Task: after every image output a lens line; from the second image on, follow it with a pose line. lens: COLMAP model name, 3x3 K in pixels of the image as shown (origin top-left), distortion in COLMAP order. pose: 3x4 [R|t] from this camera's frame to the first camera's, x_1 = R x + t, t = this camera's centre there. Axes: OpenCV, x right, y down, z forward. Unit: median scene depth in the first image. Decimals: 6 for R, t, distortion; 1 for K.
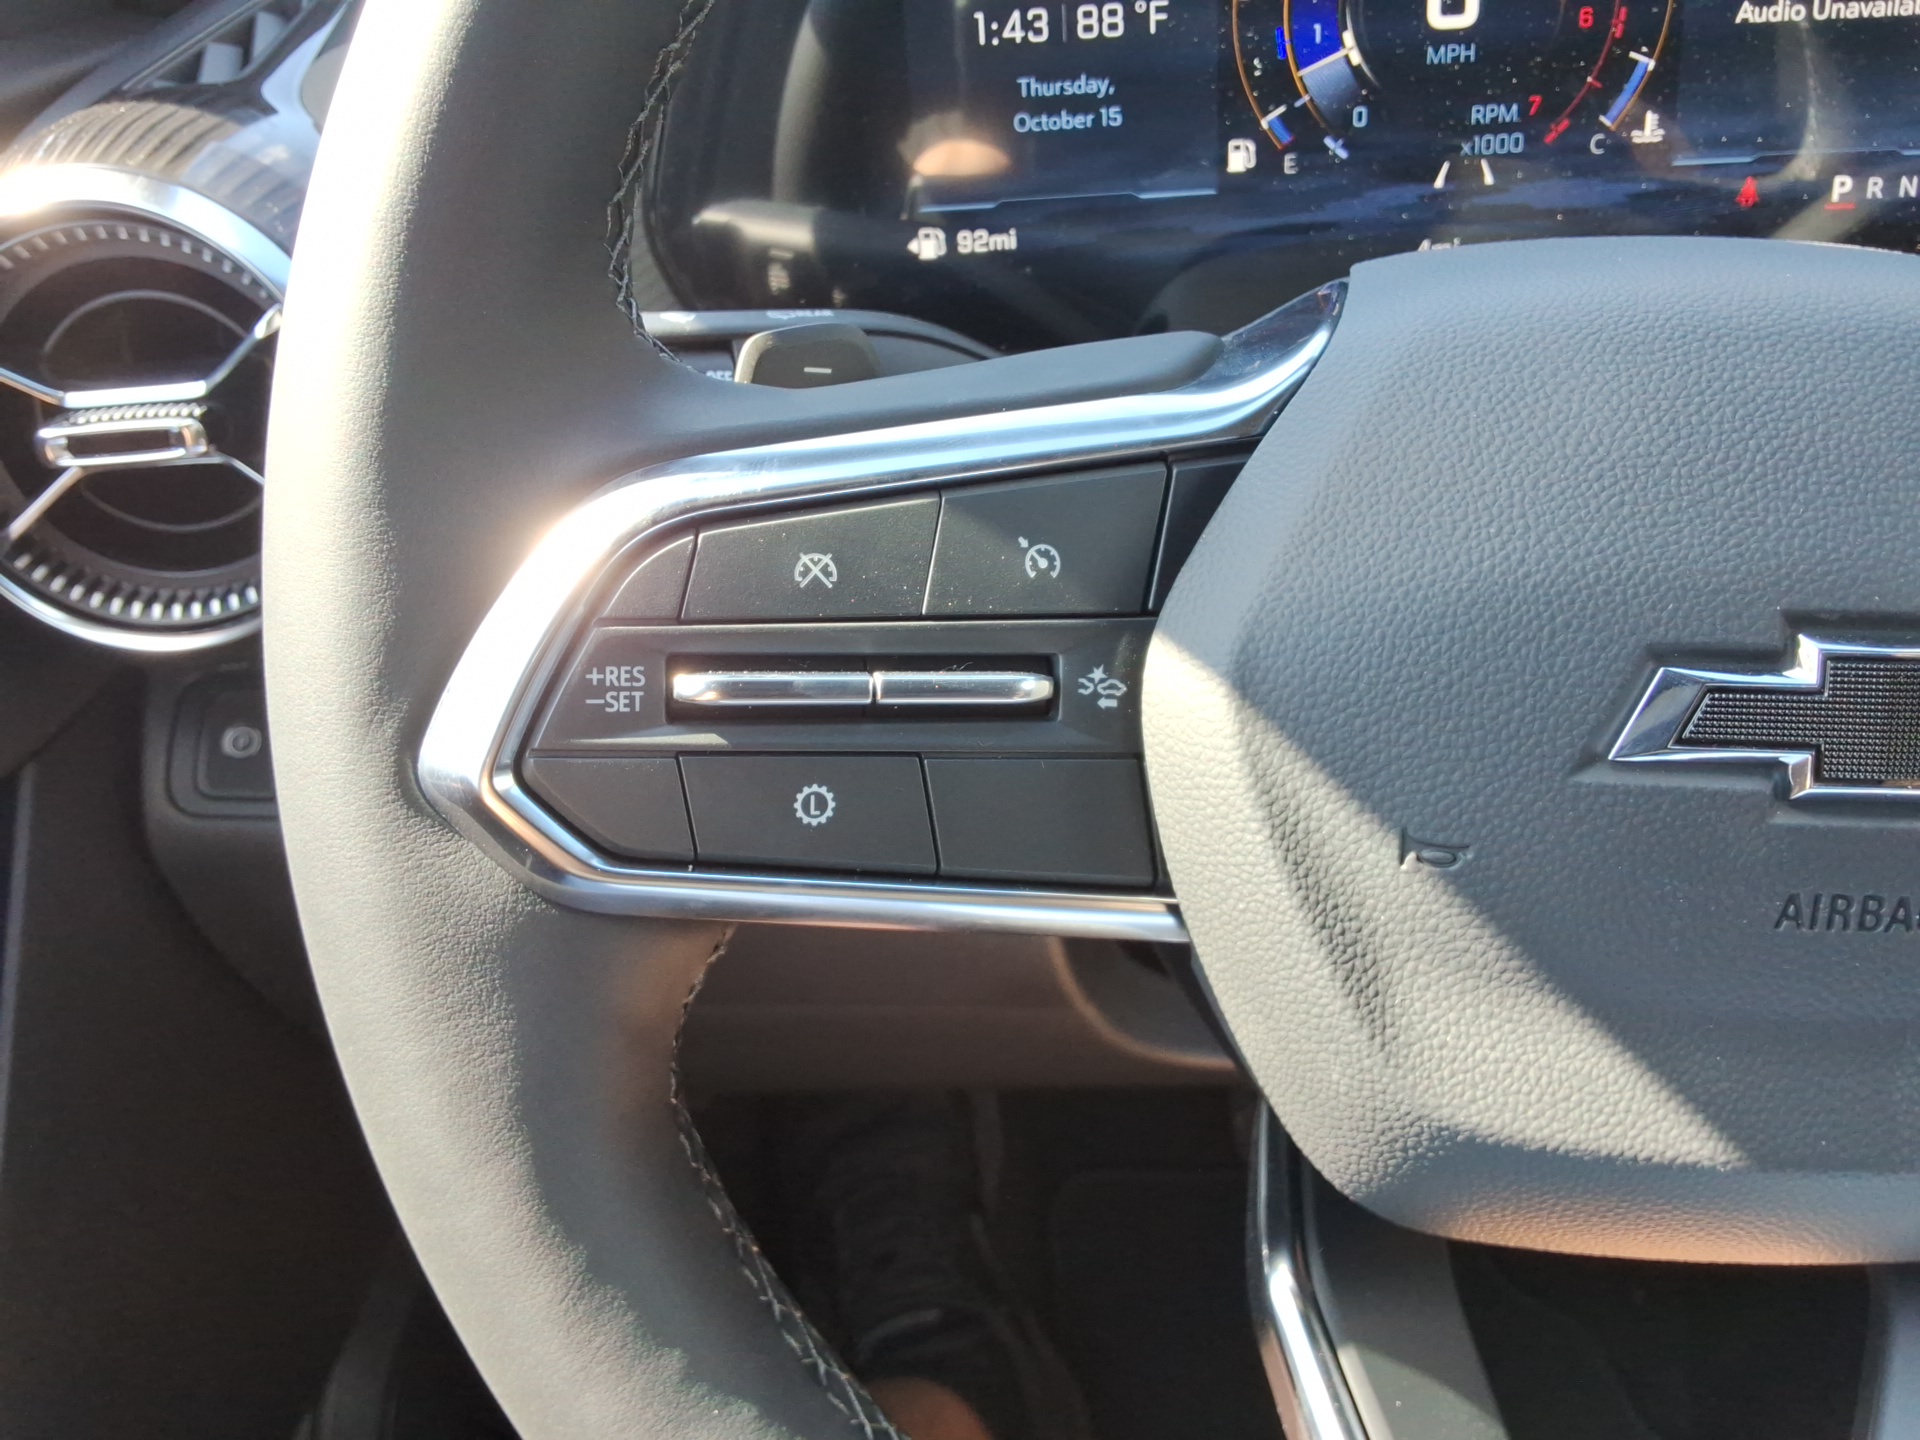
lens RADIAL K [[1567.7, 0, 969.7], [0, 1567.7, 694.6], [0, 0, 1]] dist [0.077014, -0.156254]
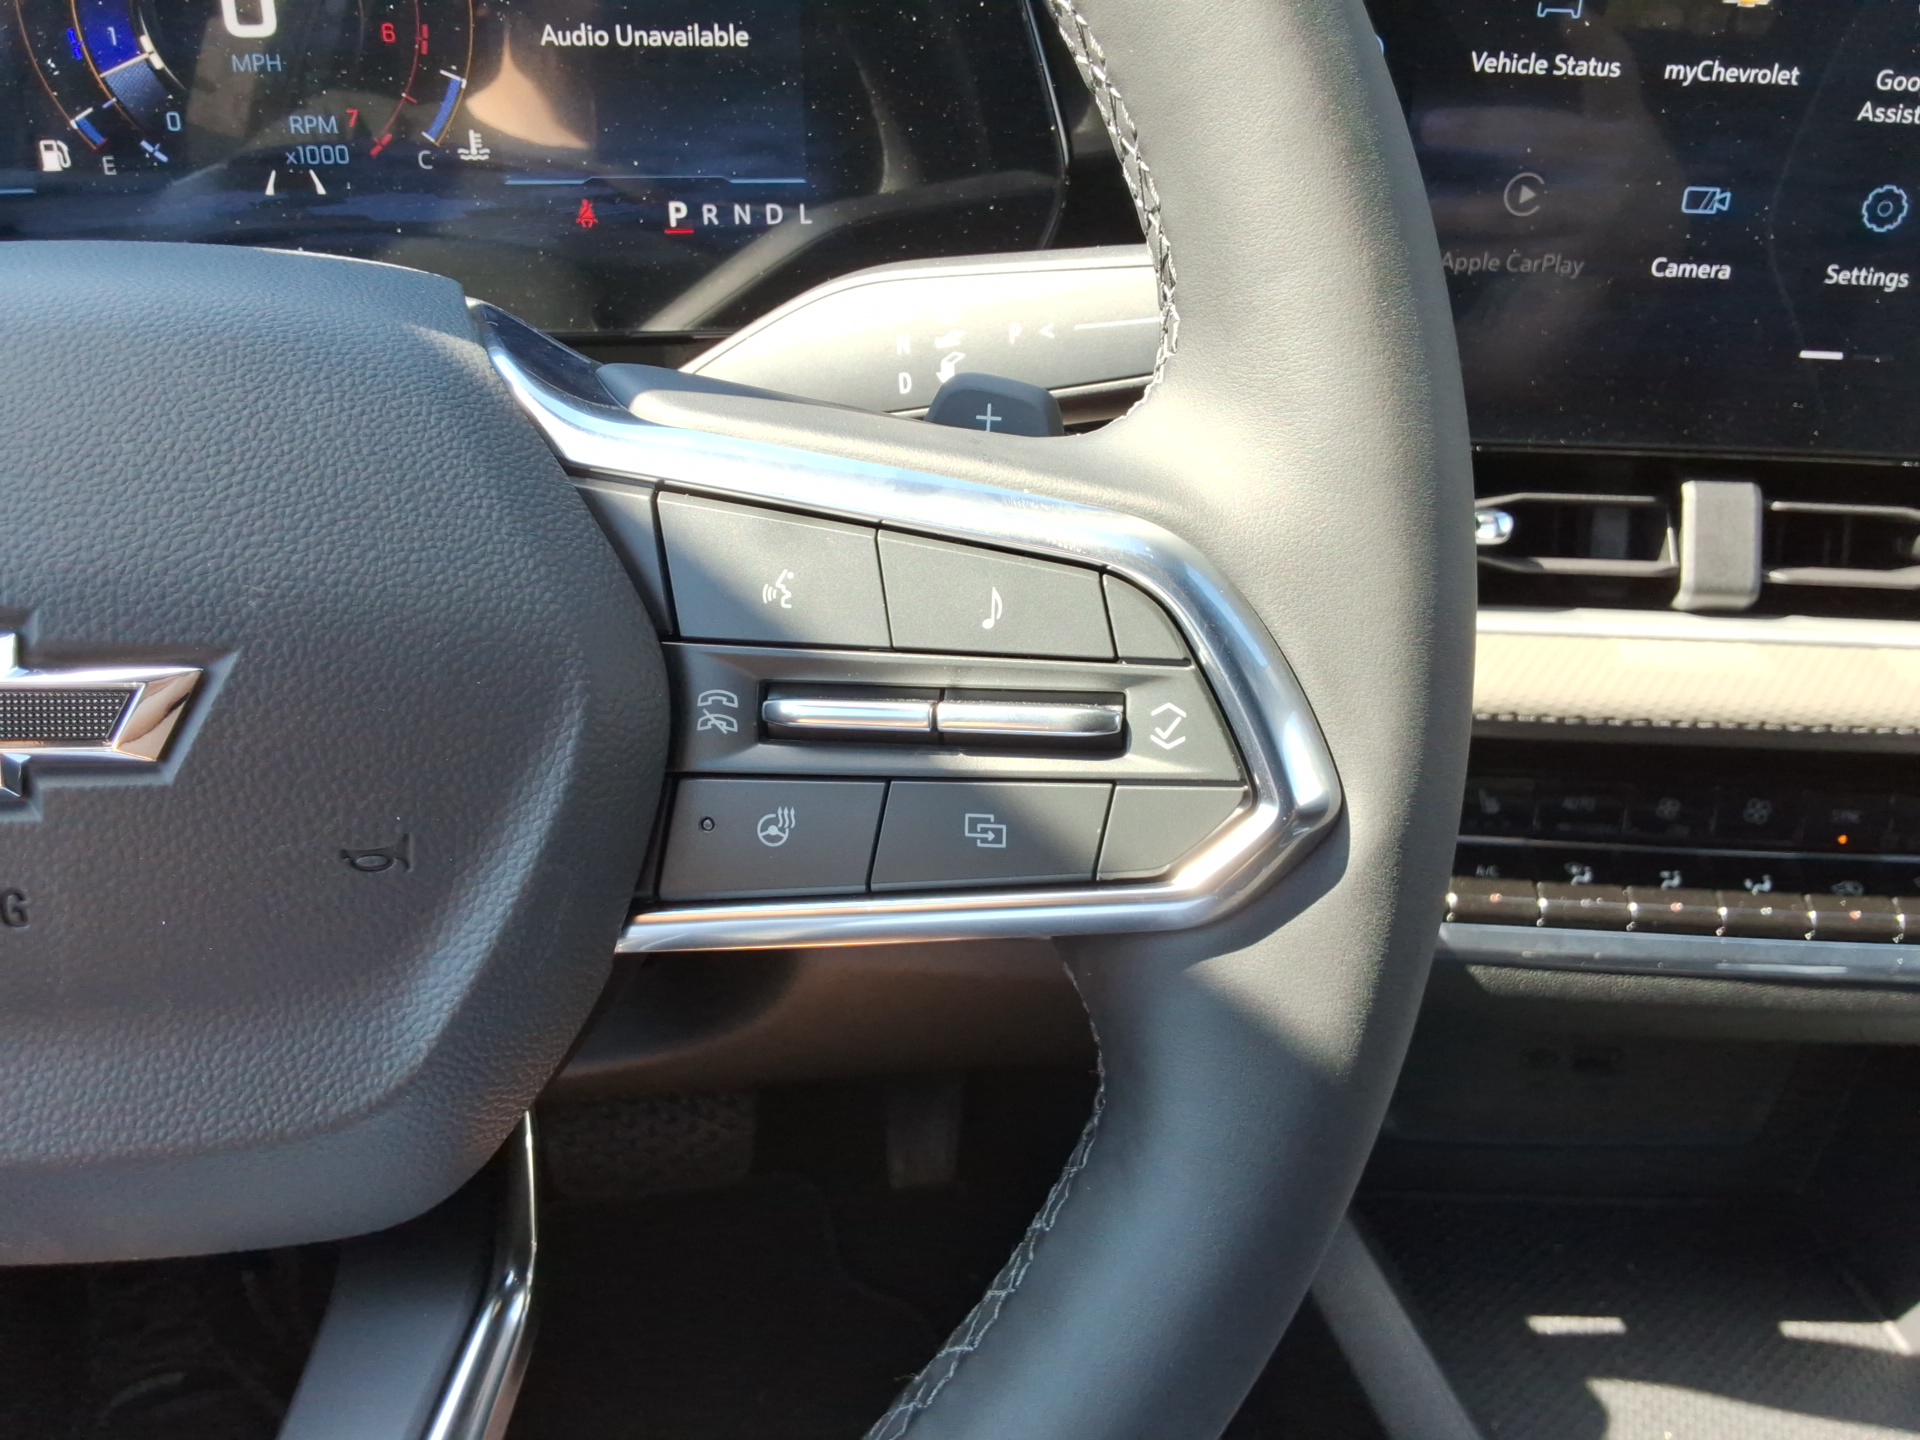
lens RADIAL K [[1554.5, 0, 971.7], [0, 1554.5, 695.7], [0, 0, 1]] dist [0.114189, -0.191722]
pose [[0.977013, -0.023091, 0.211924, 0.533397], [0.026092, 0.999595, -0.011379, 0.016767], [-0.211575, 0.016647, 0.977220, -0.060737]]
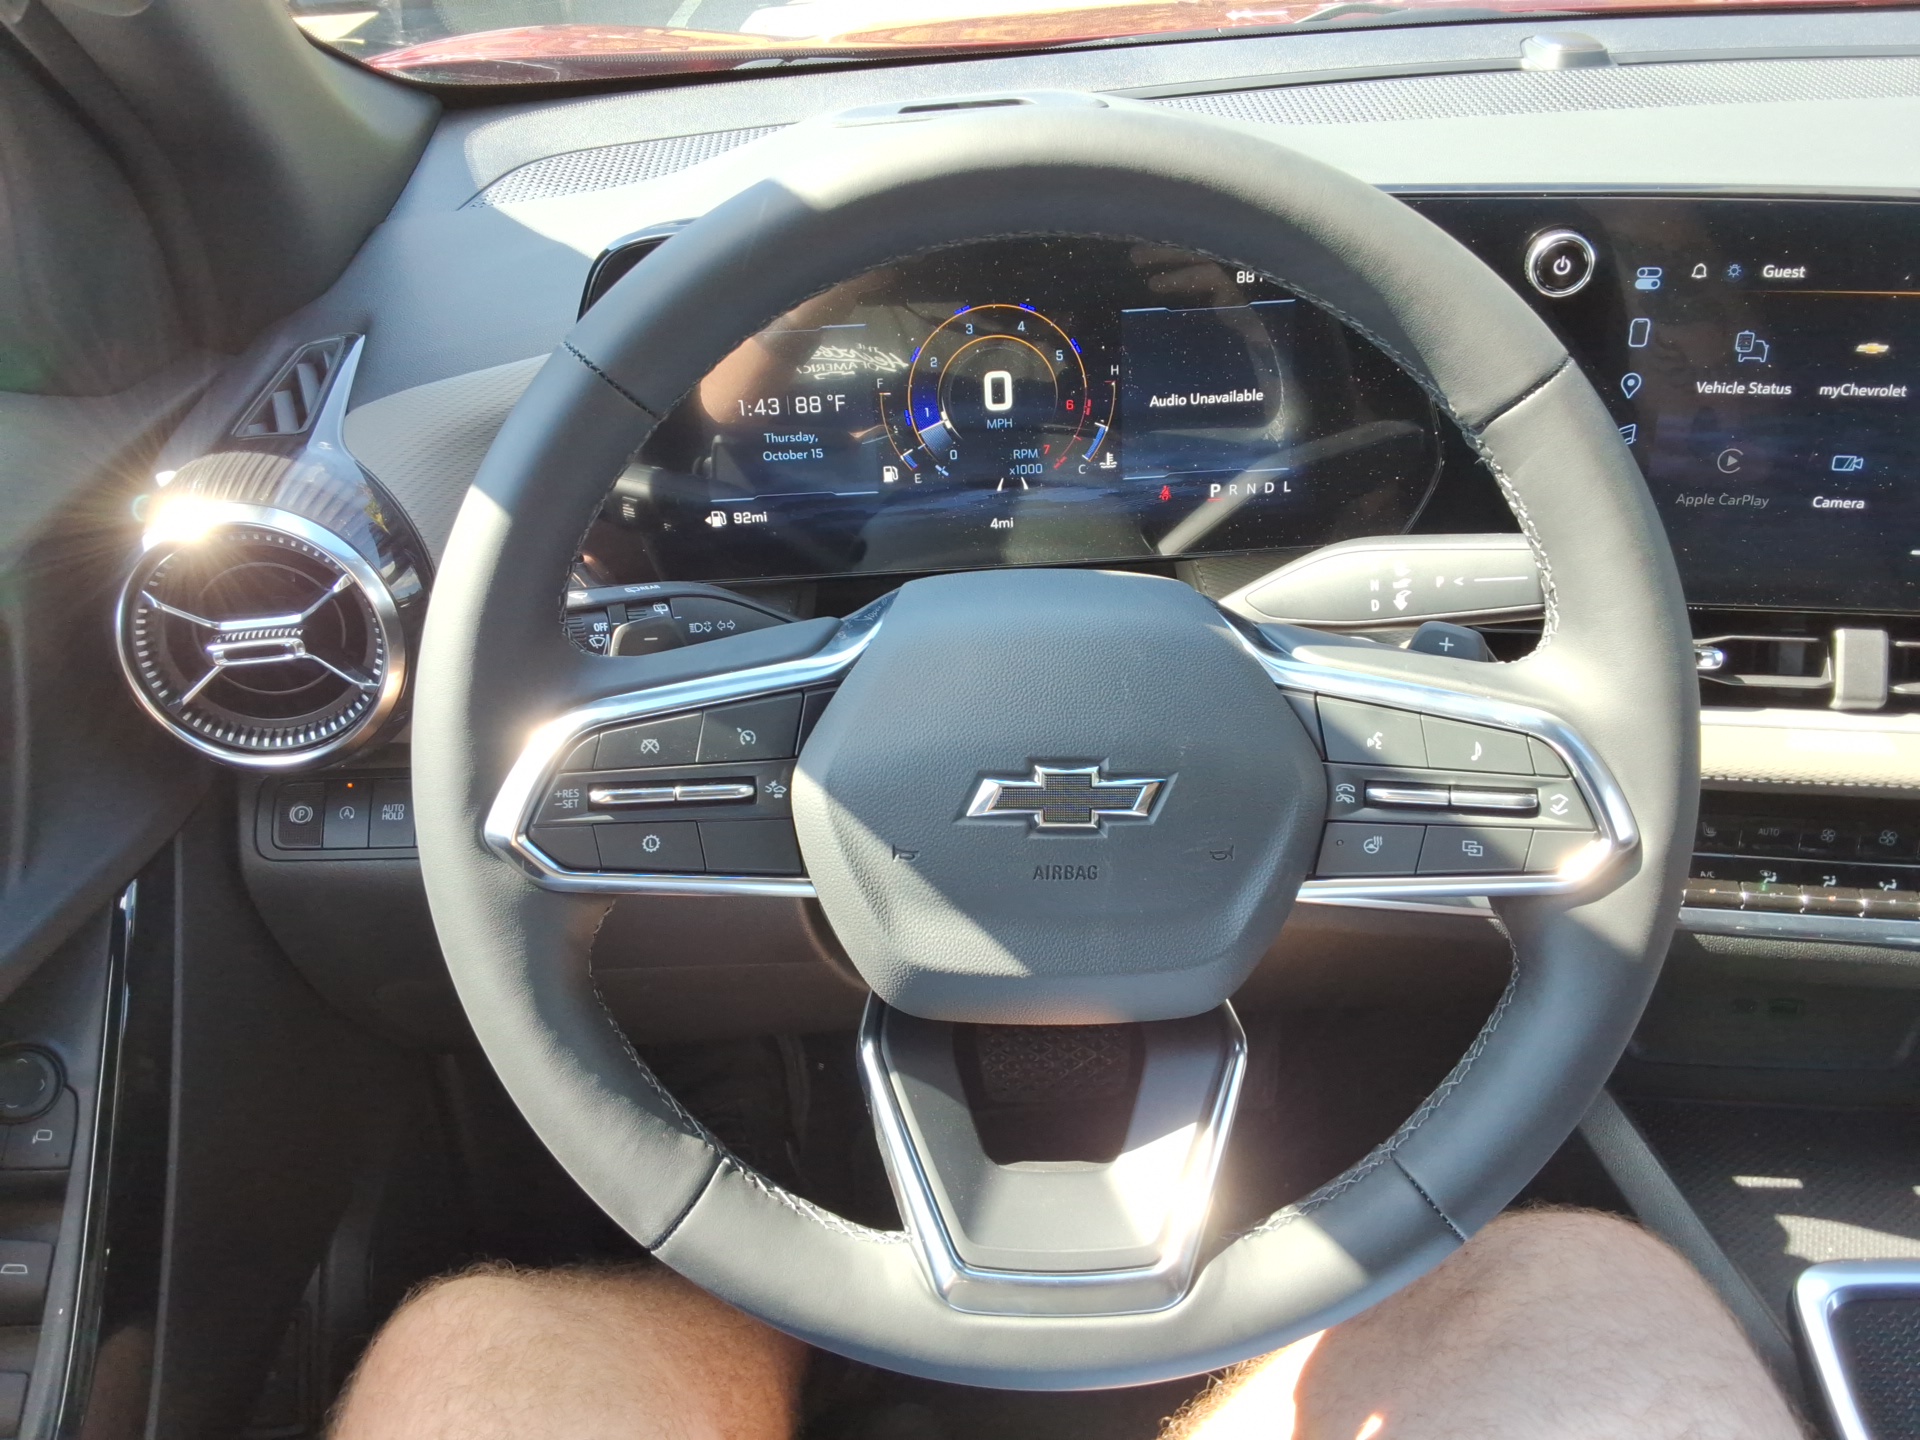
lens RADIAL K [[1554.5, 0, 971.7], [0, 1554.5, 695.7], [0, 0, 1]] dist [0.114189, -0.191722]
pose [[0.995478, -0.021123, 0.092617, 0.098398], [0.022613, 0.999631, -0.015066, -0.061892], [-0.092265, 0.017092, 0.995588, -0.814537]]
